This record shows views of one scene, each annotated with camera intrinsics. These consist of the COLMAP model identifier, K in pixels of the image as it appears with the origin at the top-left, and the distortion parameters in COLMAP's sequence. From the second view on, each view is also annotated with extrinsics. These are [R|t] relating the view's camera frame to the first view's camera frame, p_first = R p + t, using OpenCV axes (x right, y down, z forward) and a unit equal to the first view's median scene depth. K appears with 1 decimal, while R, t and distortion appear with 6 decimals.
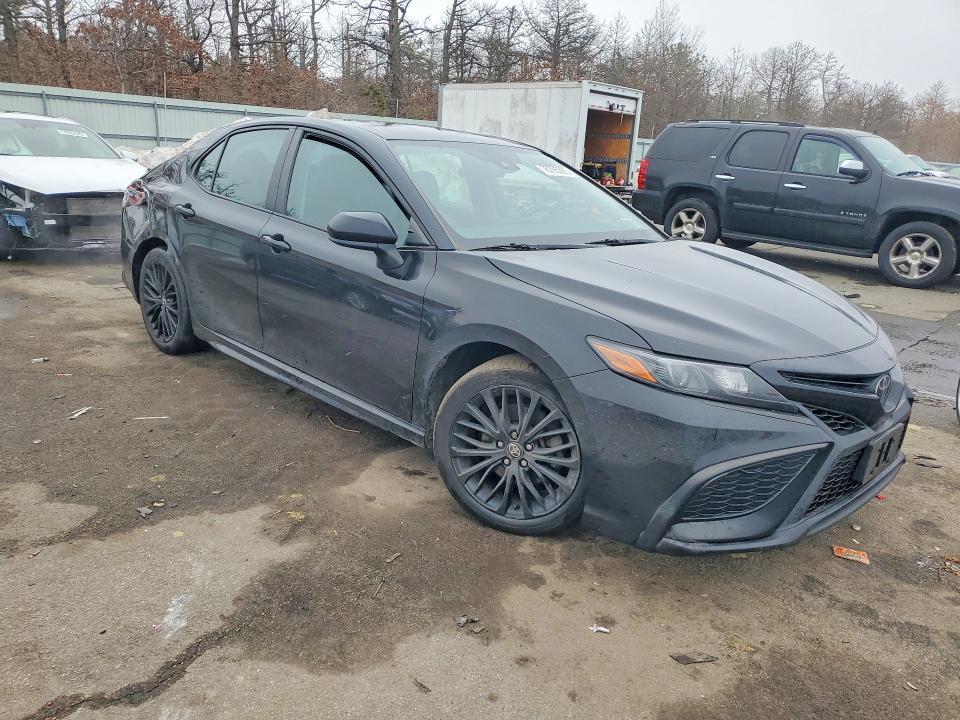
lens RADIAL K [[776.0, 0, 480.0], [0, 776.0, 360.0], [0, 0, 1]] dist [-0.002540, -0.002354]
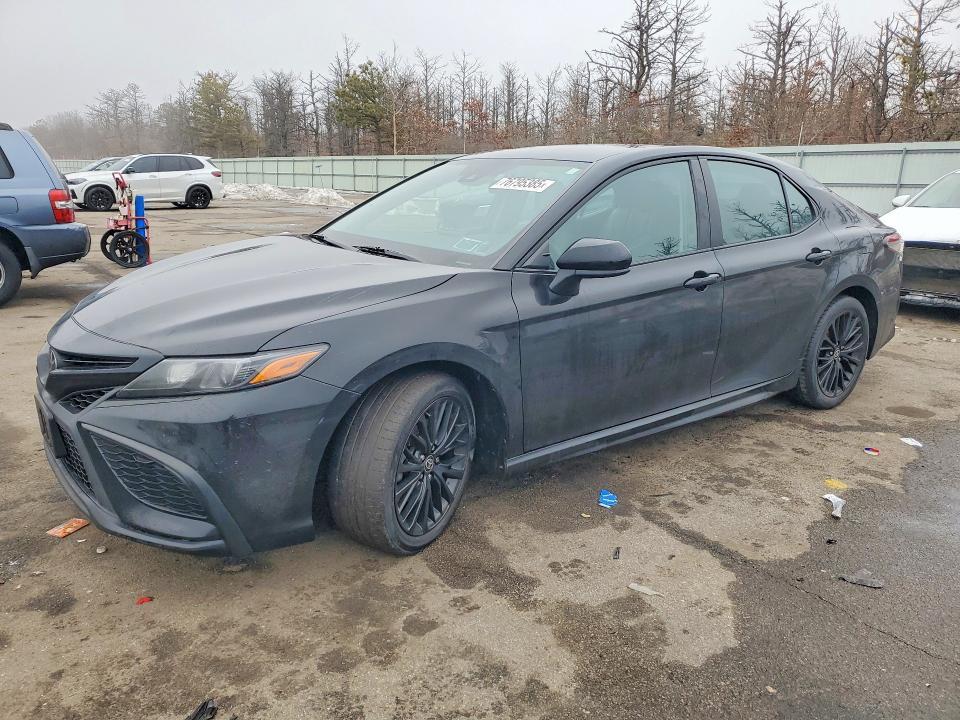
lens RADIAL K [[676.6, 0, 480.0], [0, 676.6, 360.0], [0, 0, 1]] dist [-0.000388, -0.000430]
pose [[-0.101000, 0.206781, -0.973160, 0.554180], [-0.271832, 0.935206, 0.226929, -0.144466], [0.957030, 0.287456, -0.038246, 0.653782]]
